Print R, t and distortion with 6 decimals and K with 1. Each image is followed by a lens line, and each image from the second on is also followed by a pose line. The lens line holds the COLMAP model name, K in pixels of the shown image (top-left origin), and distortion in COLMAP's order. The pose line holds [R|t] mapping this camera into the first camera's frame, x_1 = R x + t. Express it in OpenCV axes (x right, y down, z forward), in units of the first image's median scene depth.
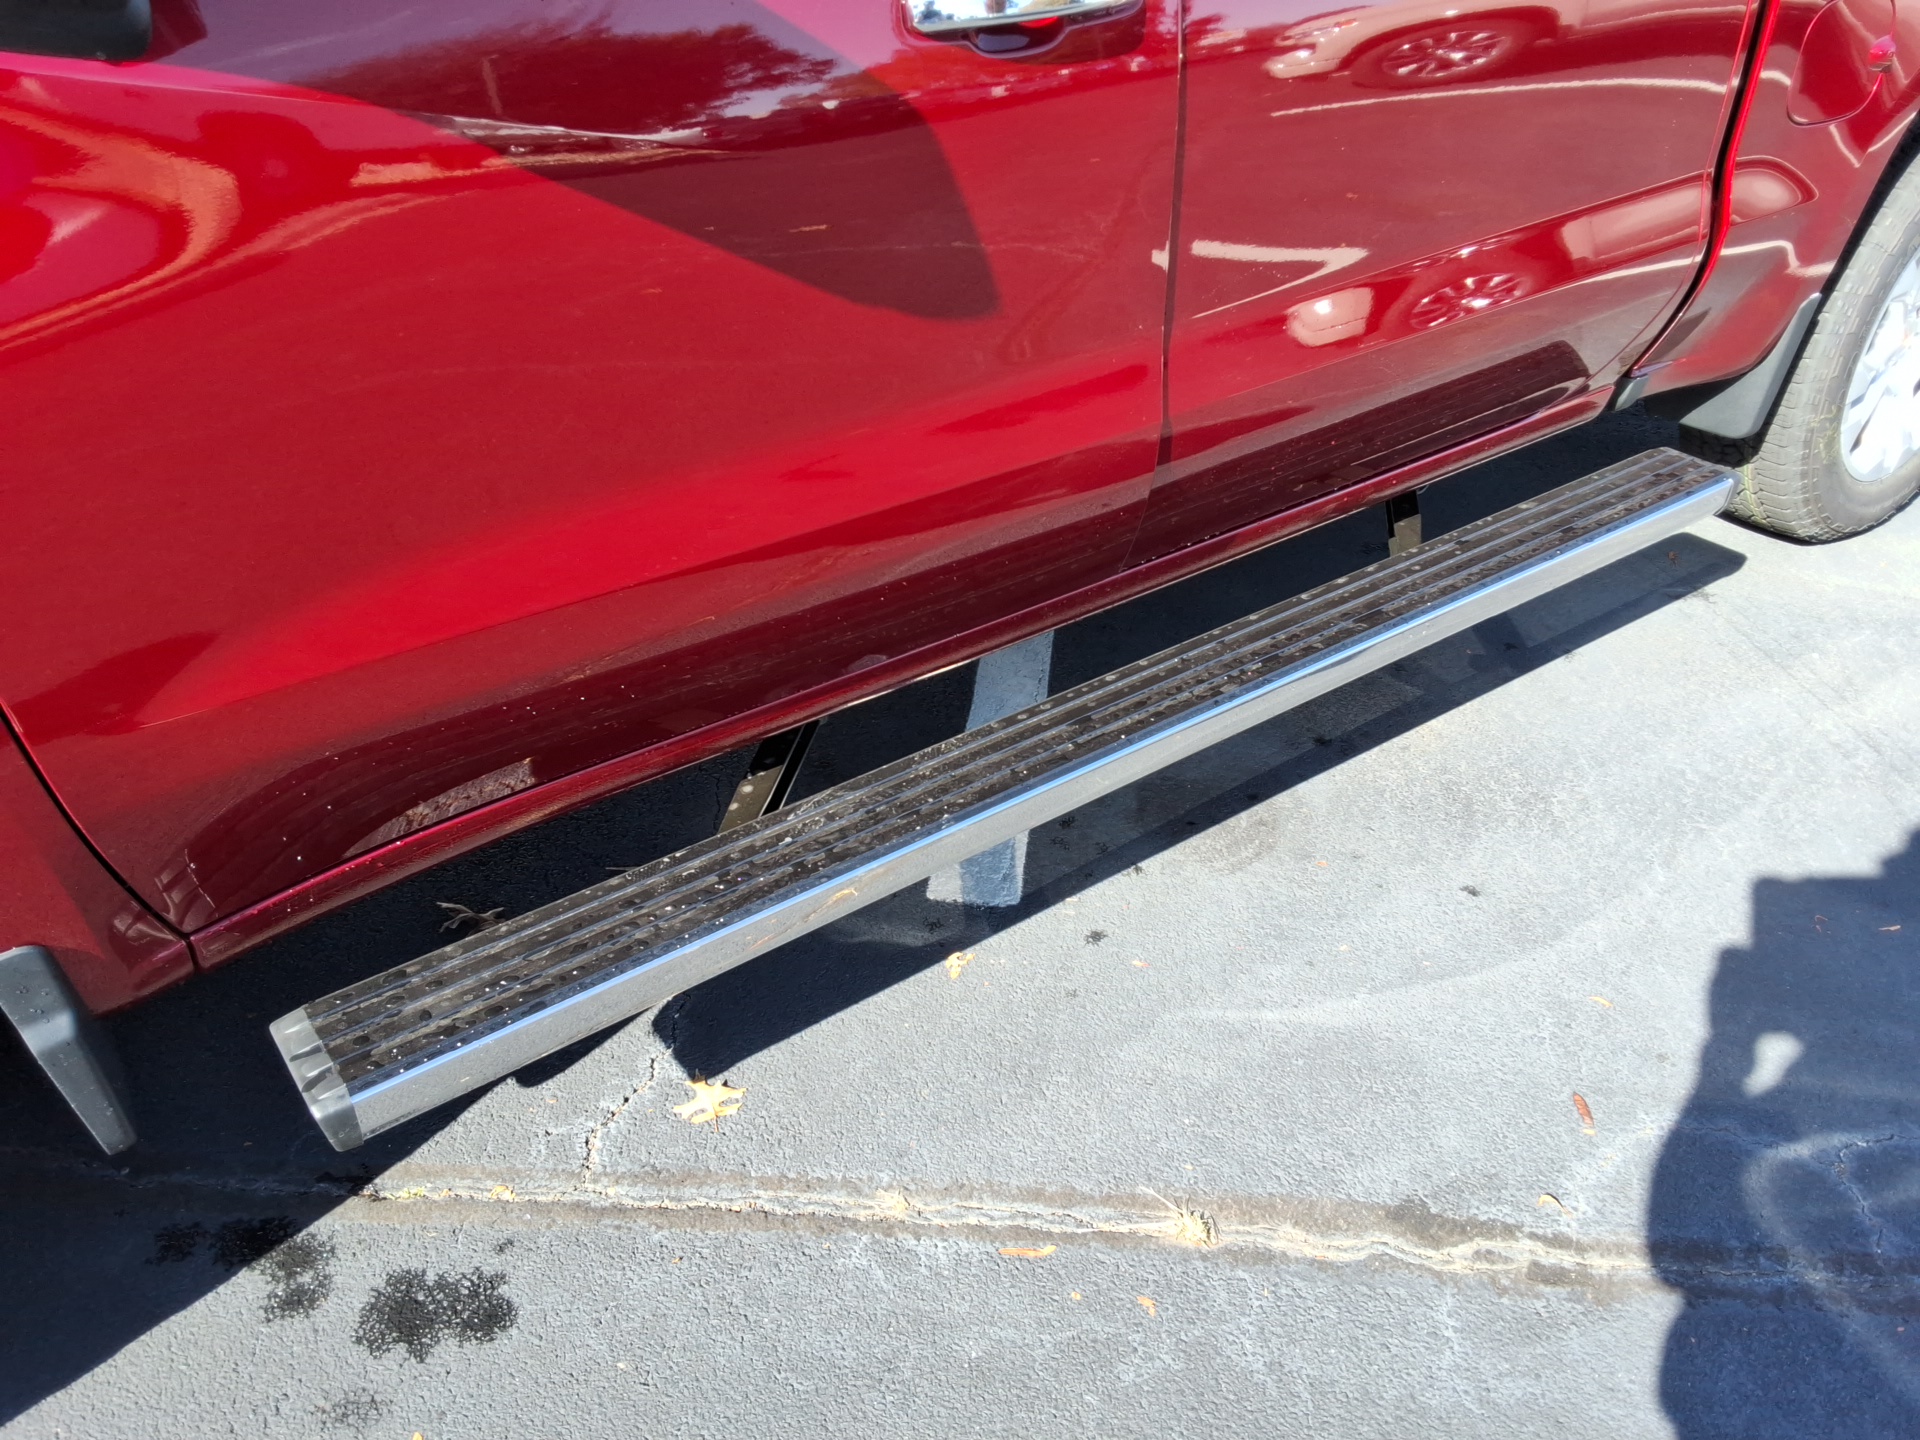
lens RADIAL K [[1545.8, 0, 953.4], [0, 1545.8, 710.8], [0, 0, 1]] dist [0.113245, -0.172380]
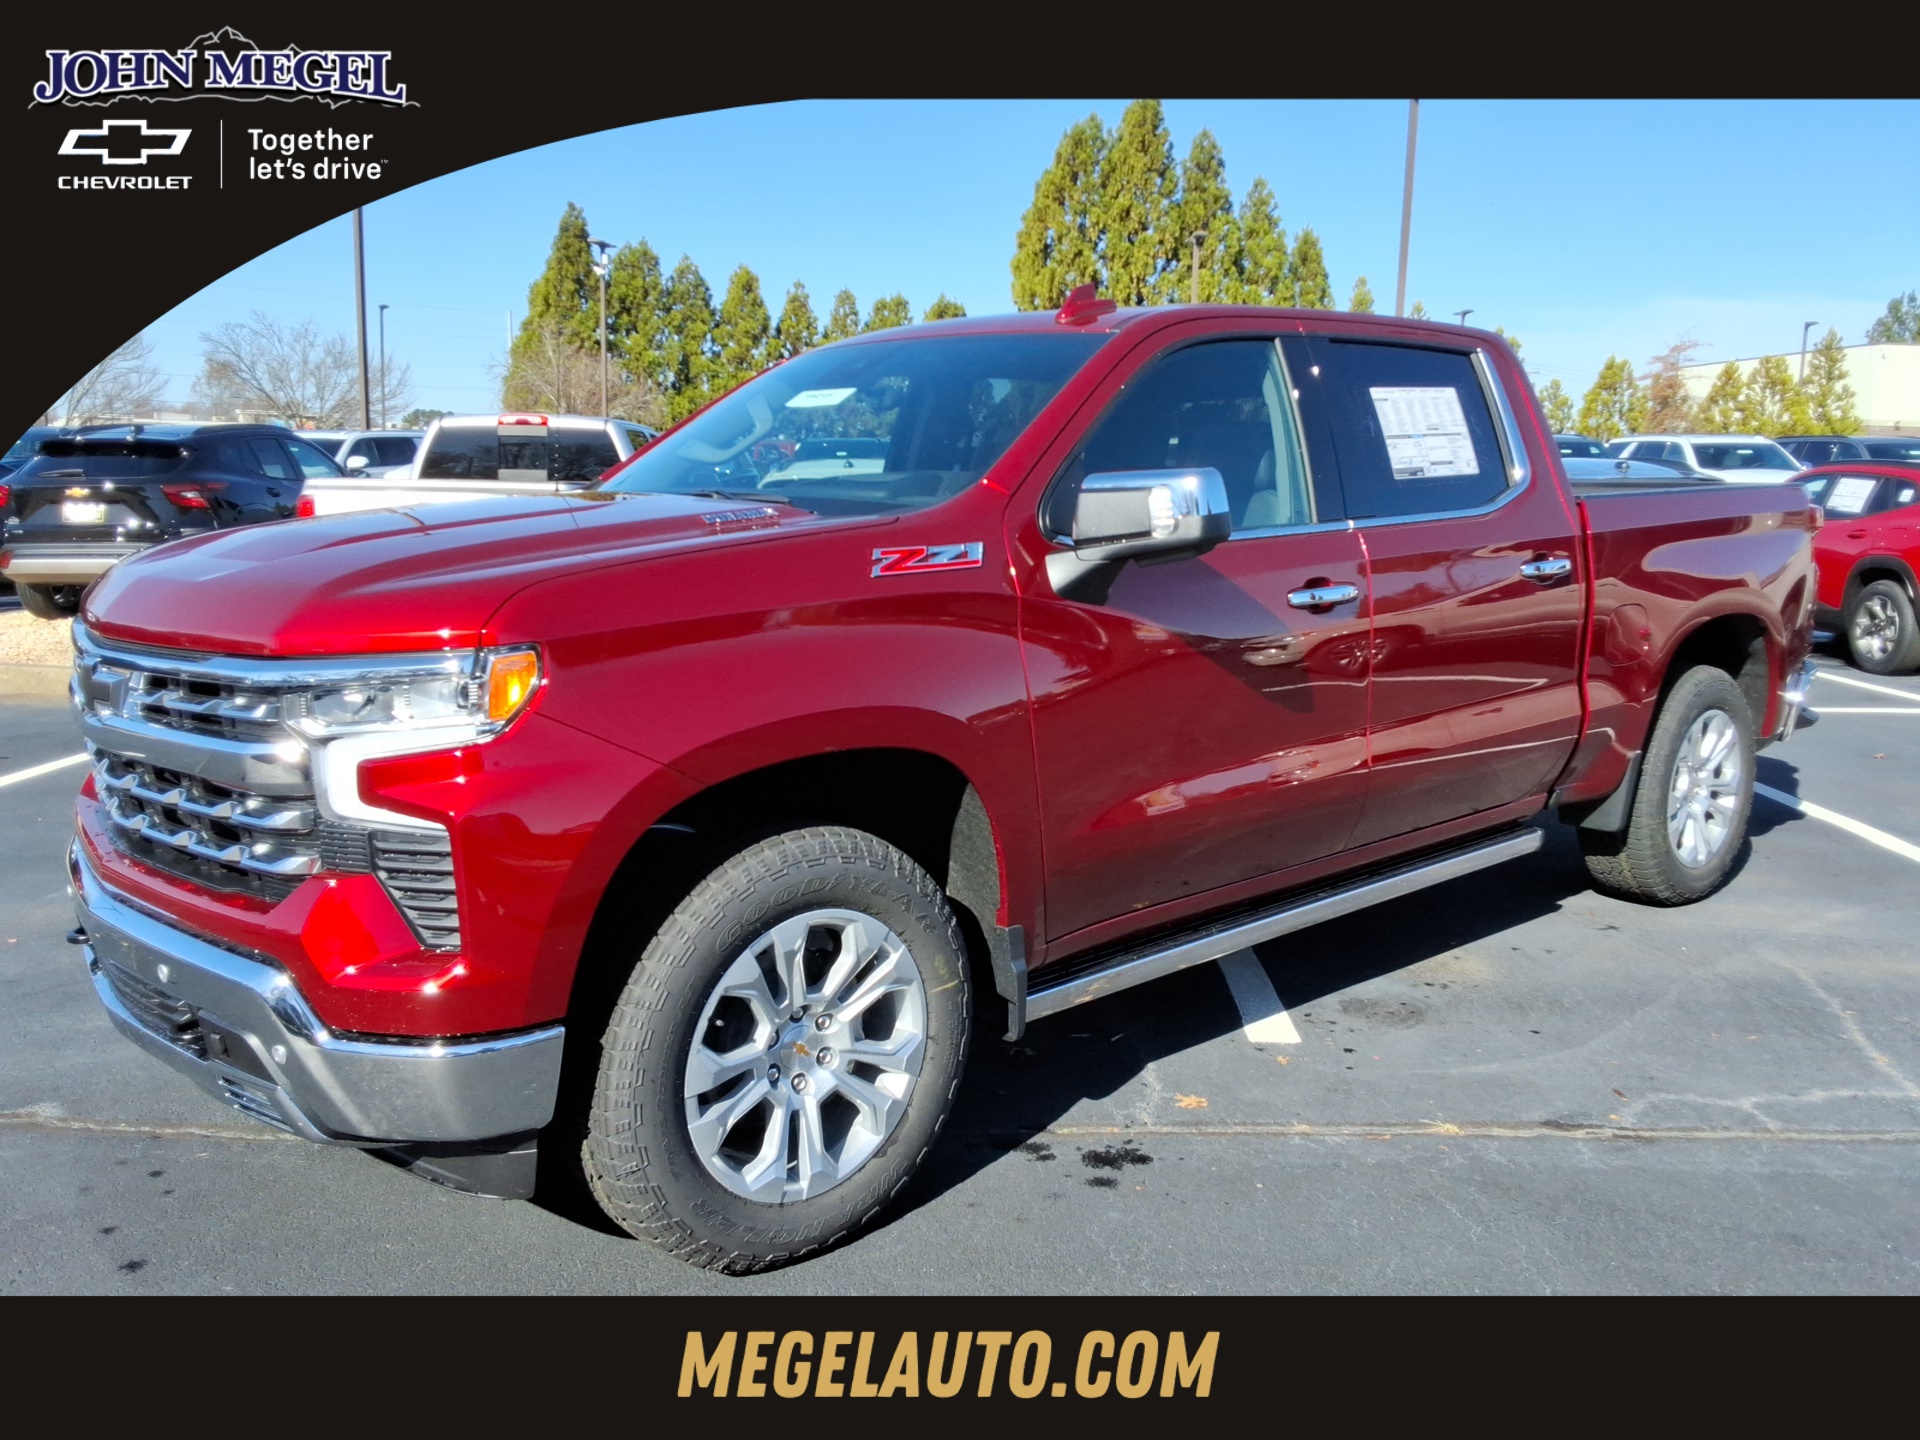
lens RADIAL K [[1545.8, 0, 978.0], [0, 1545.8, 692.8], [0, 0, 1]] dist [0.113245, -0.172380]
pose [[0.994844, -0.008962, 0.101025, -0.672814], [0.047160, 0.922729, -0.382553, 0.561398], [-0.089790, 0.385345, 0.918394, -1.062134]]
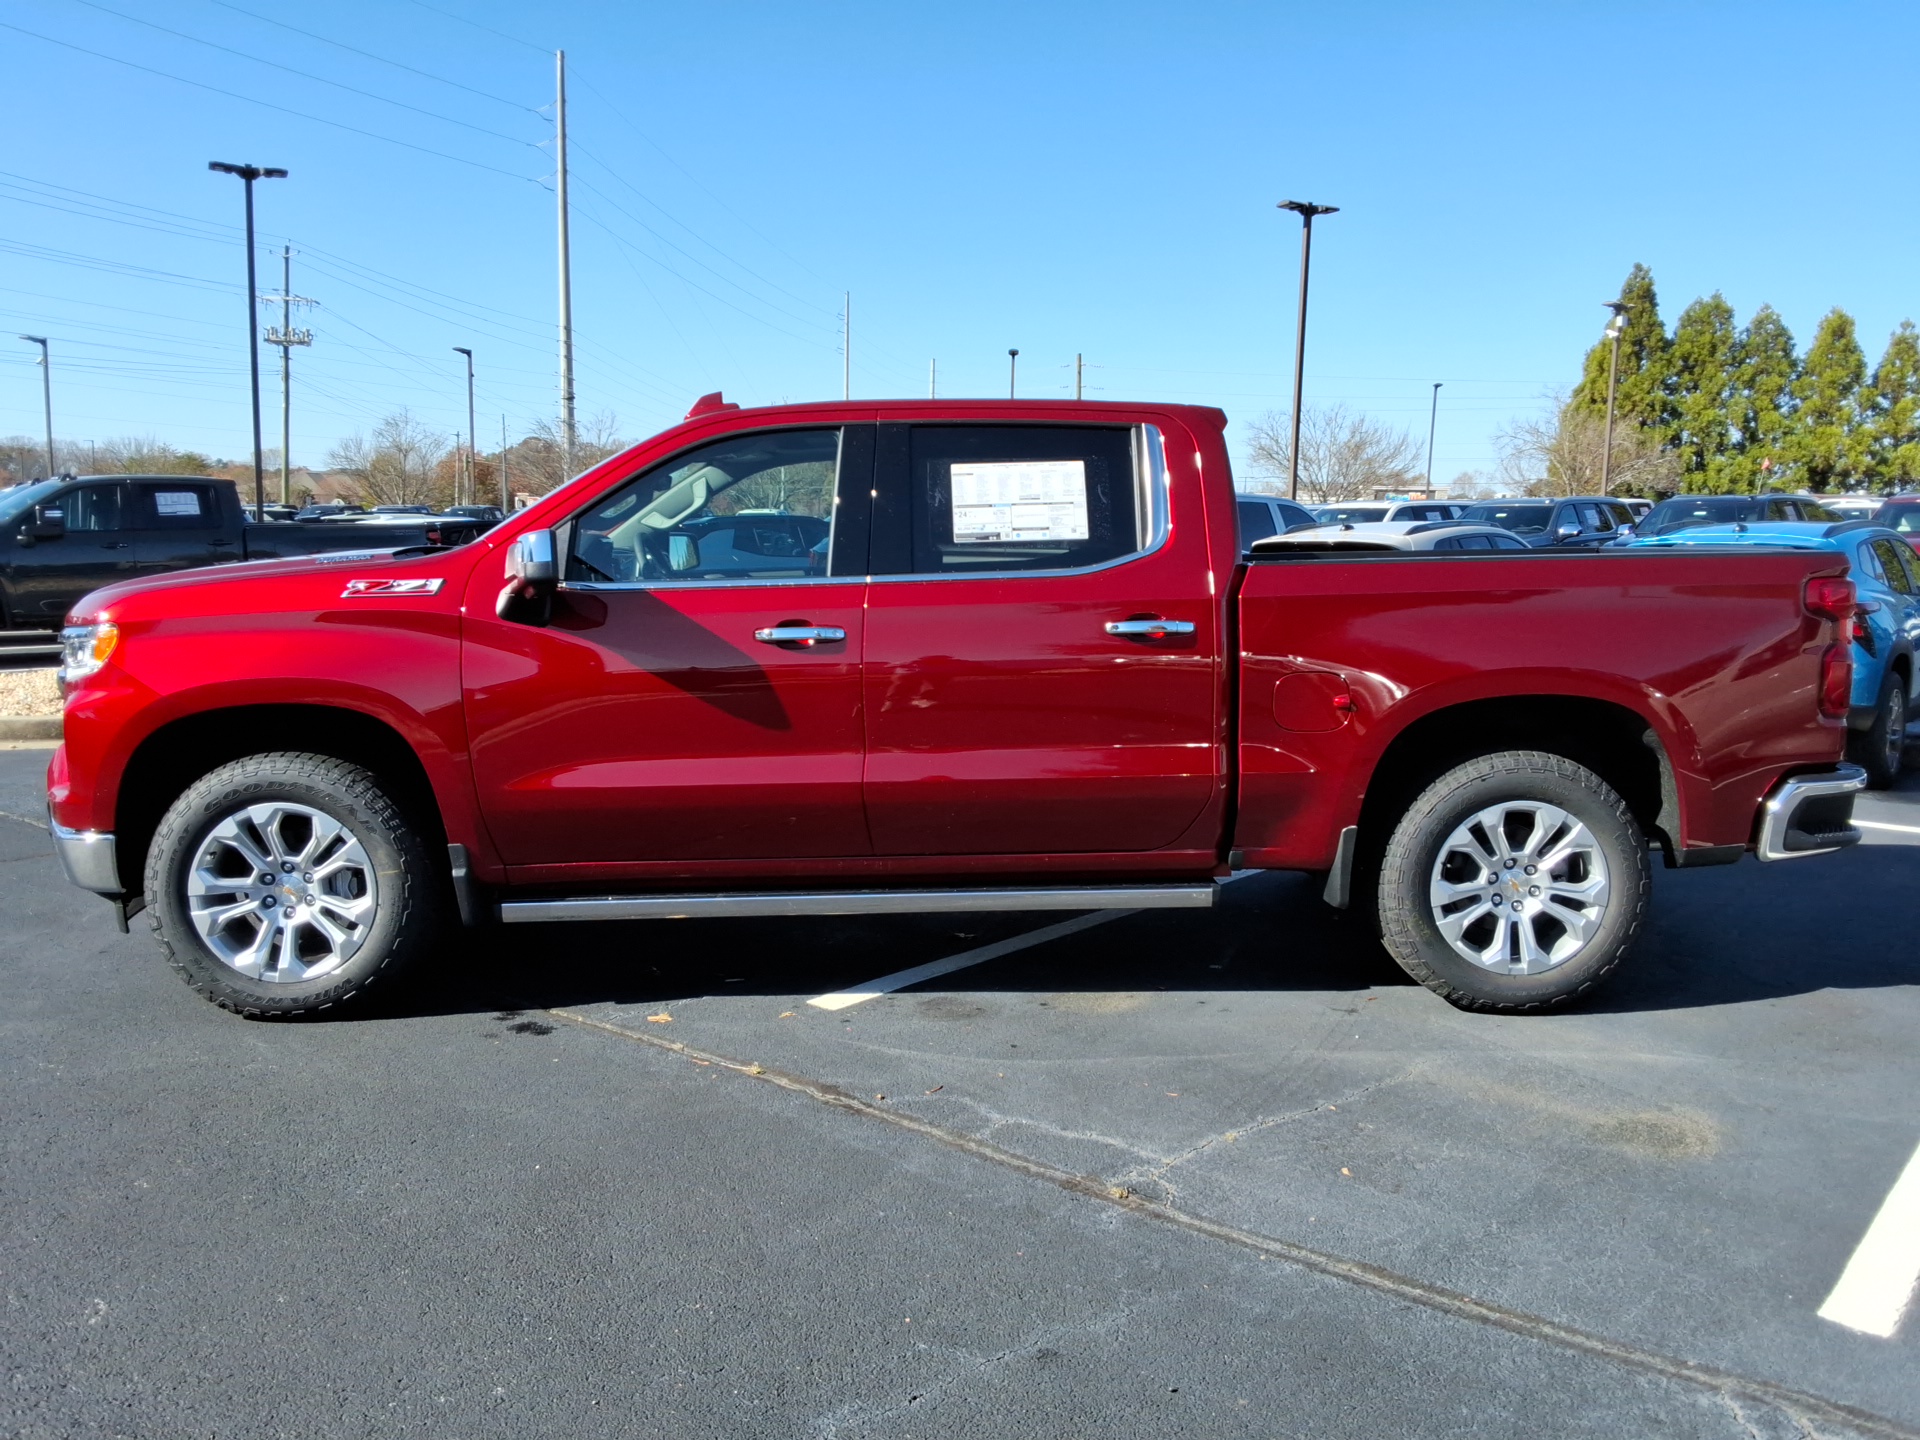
lens RADIAL K [[1545.8, 0, 972.9], [0, 1545.8, 700.1], [0, 0, 1]] dist [0.113245, -0.172380]
pose [[0.823244, 0.064434, -0.564019, 1.812501], [-0.294643, 0.897734, -0.327504, 0.511026], [0.485236, 0.435800, 0.758039, -0.985571]]
